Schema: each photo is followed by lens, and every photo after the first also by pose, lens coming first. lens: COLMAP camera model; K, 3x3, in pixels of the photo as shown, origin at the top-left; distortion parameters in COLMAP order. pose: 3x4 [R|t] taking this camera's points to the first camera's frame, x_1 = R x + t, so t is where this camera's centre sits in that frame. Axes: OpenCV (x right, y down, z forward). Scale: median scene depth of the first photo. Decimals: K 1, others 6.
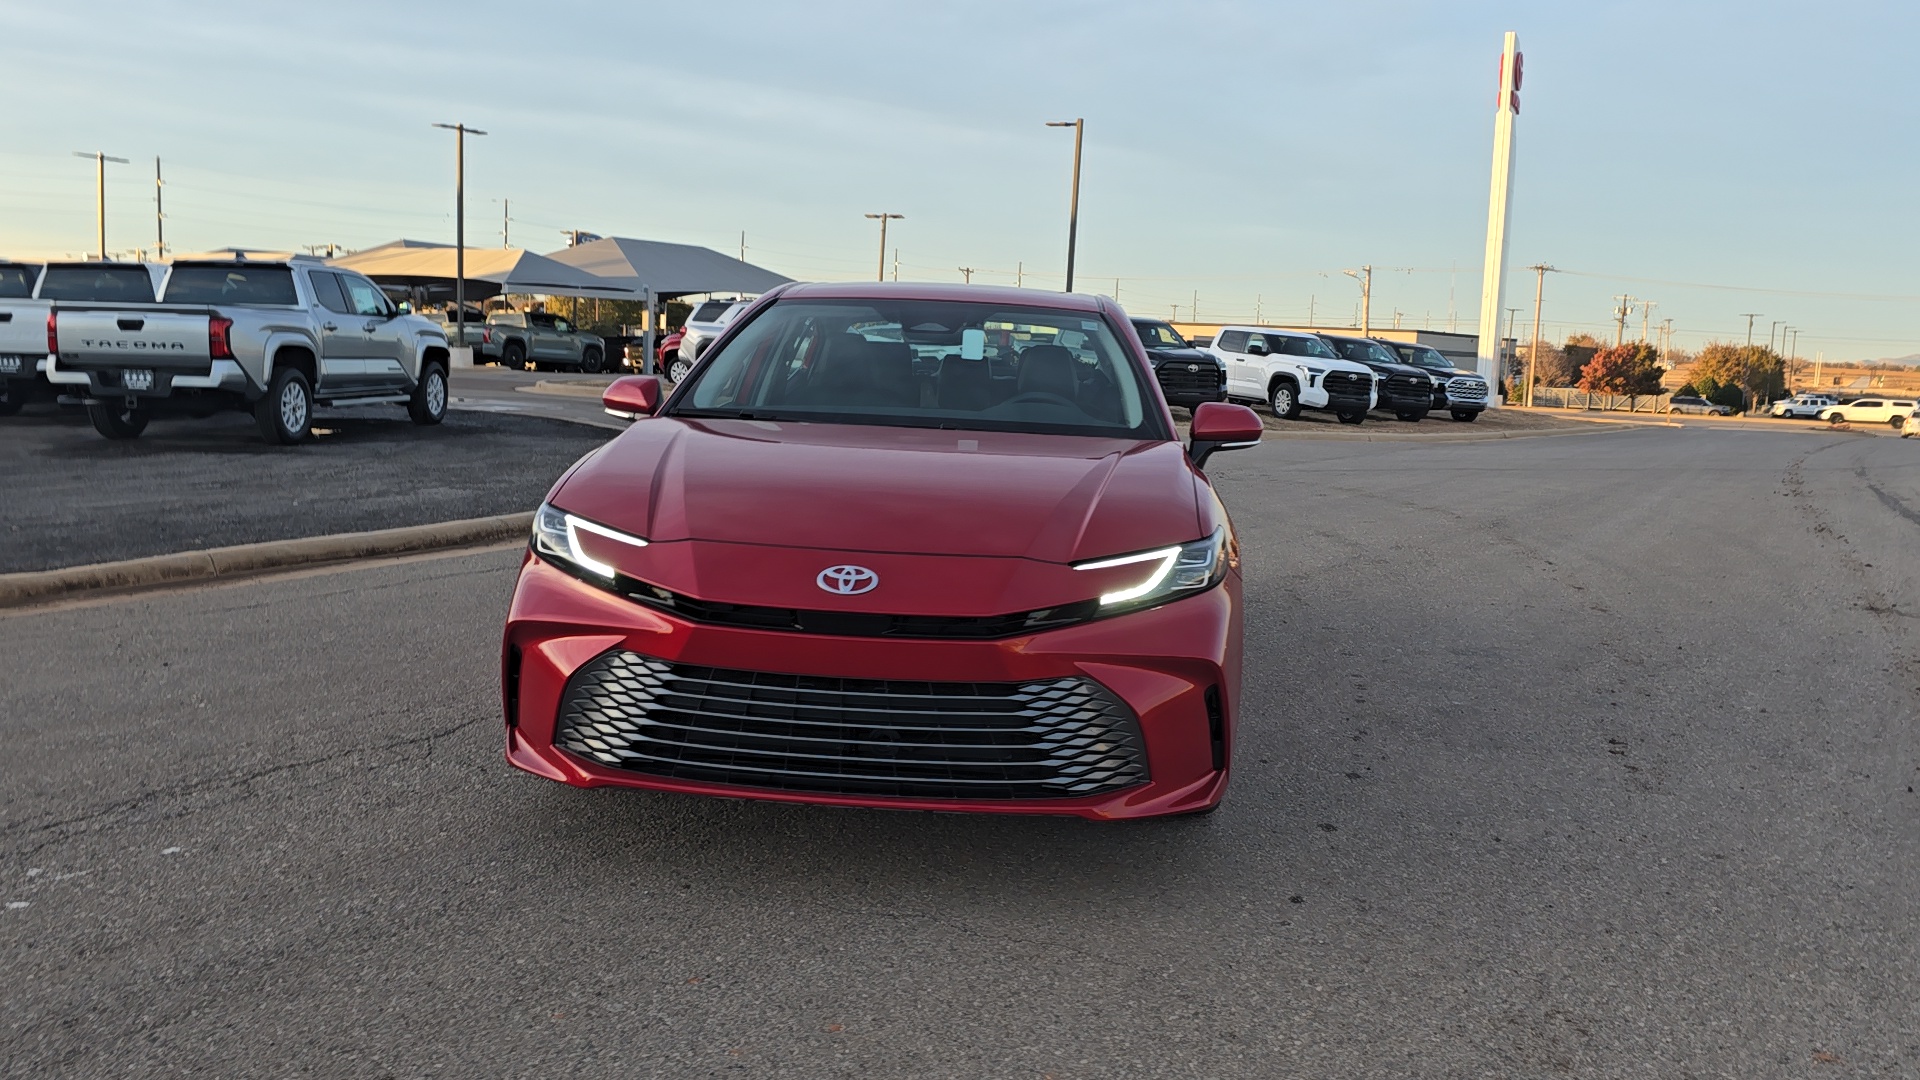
lens RADIAL K [[1584.9, 0, 960.9], [0, 1584.9, 534.0], [0, 0, 1]] dist [-0.013211, 0.005912]
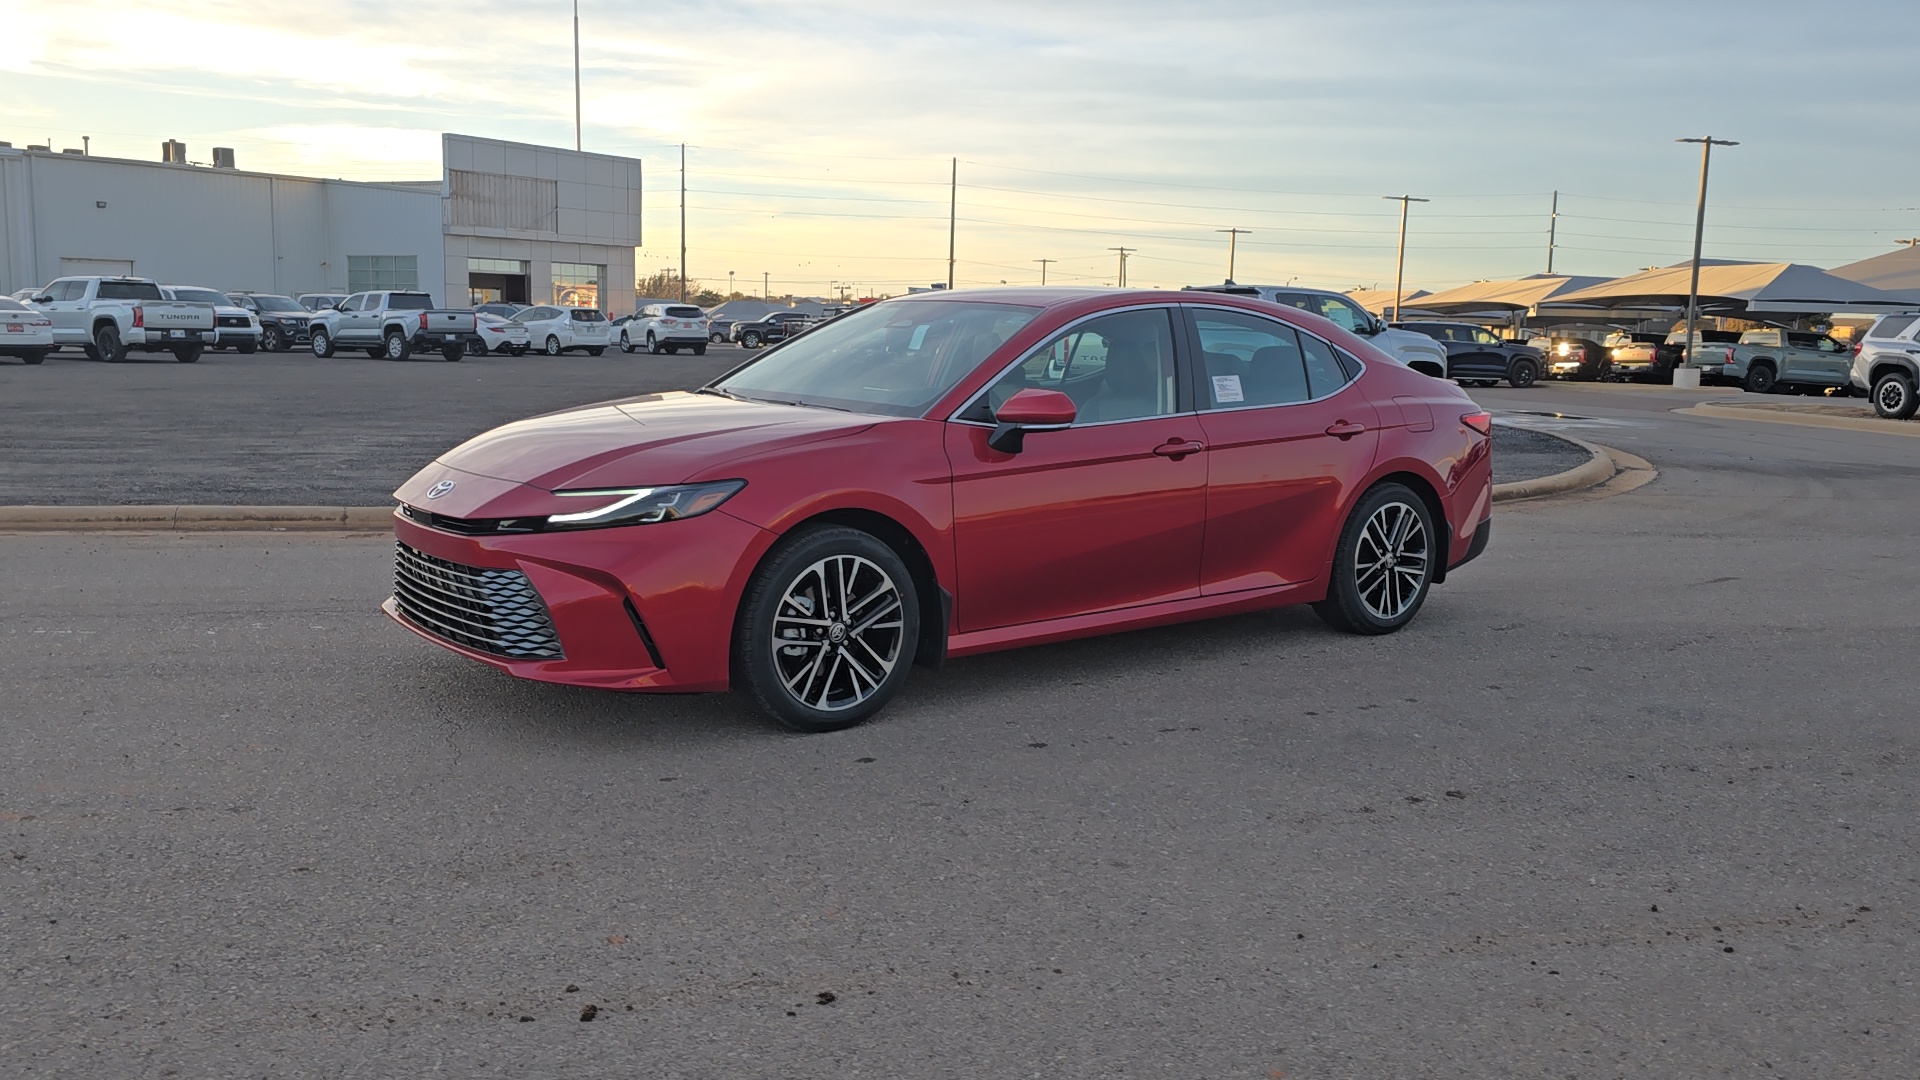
lens RADIAL K [[1584.9, 0, 964.0], [0, 1584.9, 532.0], [0, 0, 1]] dist [-0.013211, 0.005912]
pose [[0.680498, 0.074775, -0.728925, 0.131218], [-0.086738, 0.996006, 0.021197, -0.000551], [0.727598, 0.048801, 0.684265, 0.033574]]
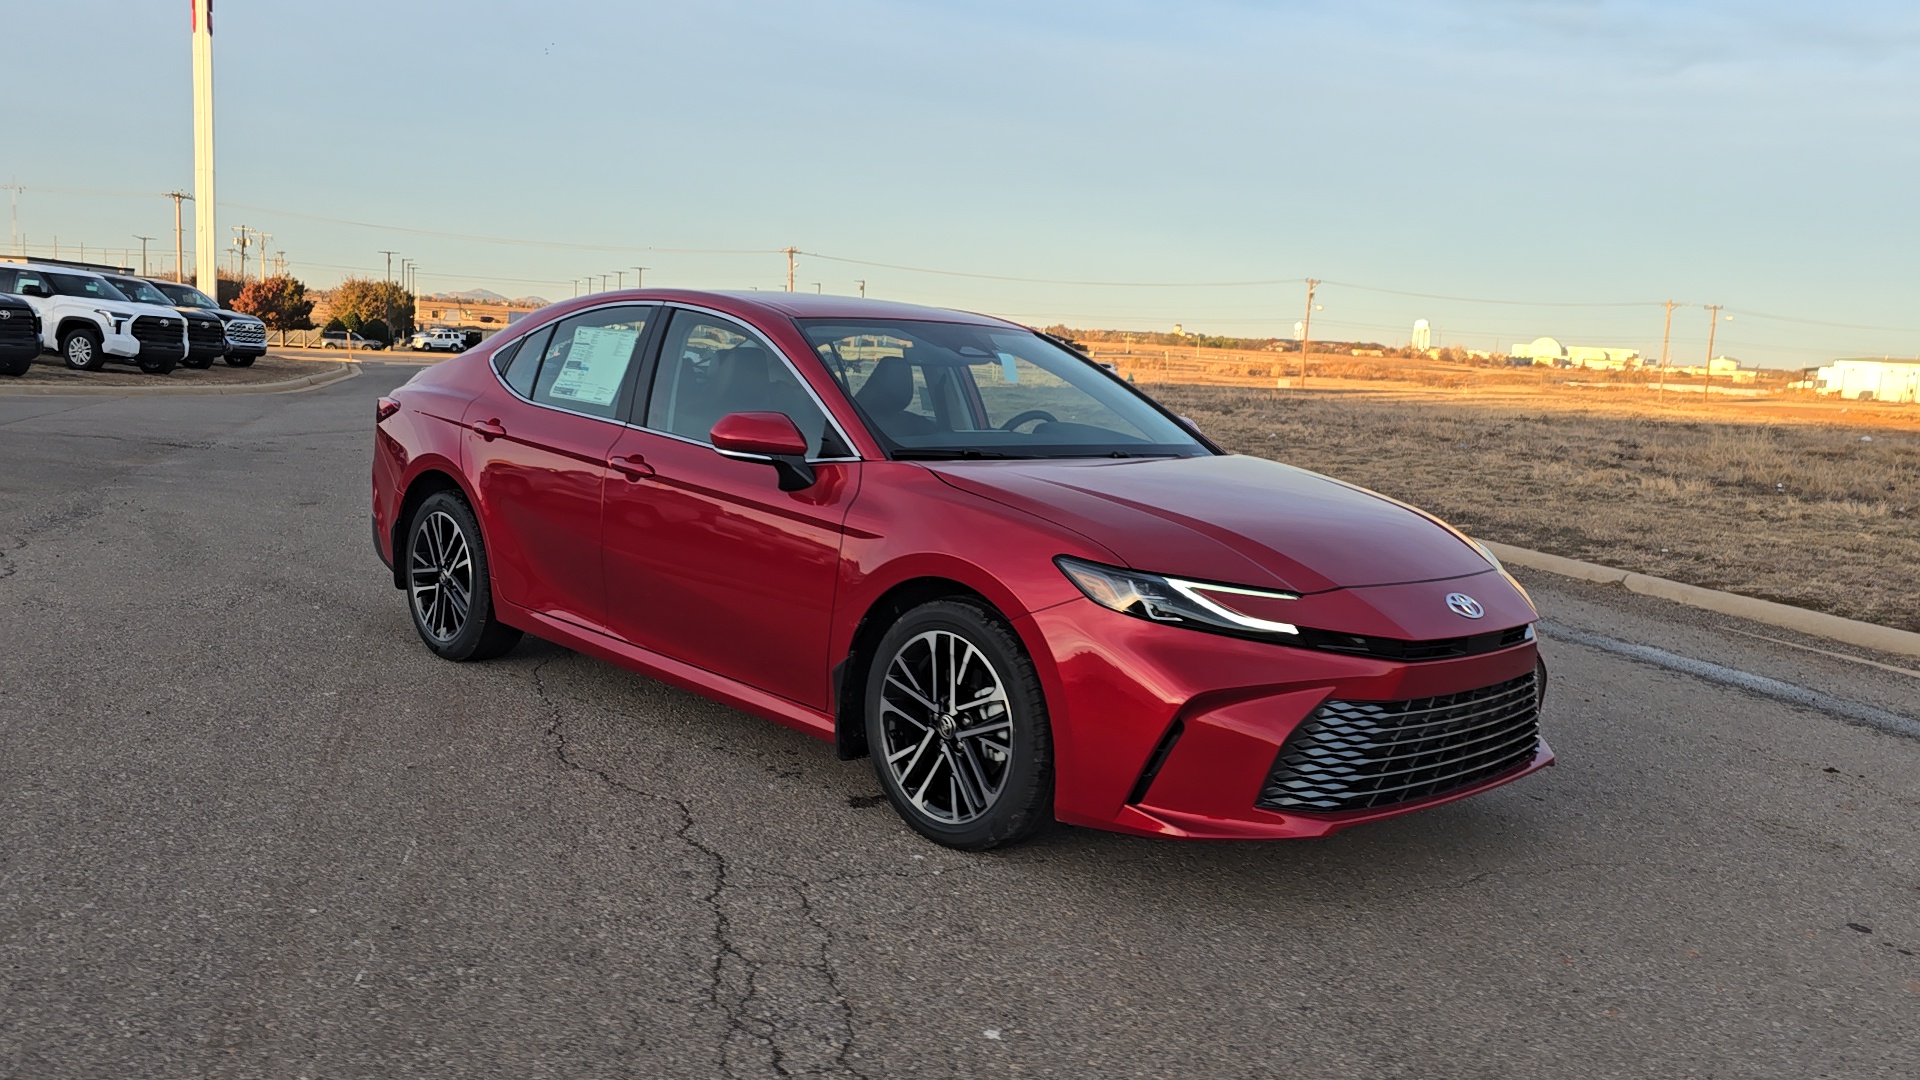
lens RADIAL K [[1584.9, 0, 965.5], [0, 1584.9, 541.3], [0, 0, 1]] dist [-0.013211, 0.005912]
pose [[0.669389, -0.099561, 0.736210, -0.111561], [0.064259, 0.995025, 0.076136, -0.012516], [-0.740127, -0.003657, 0.672457, 0.045594]]
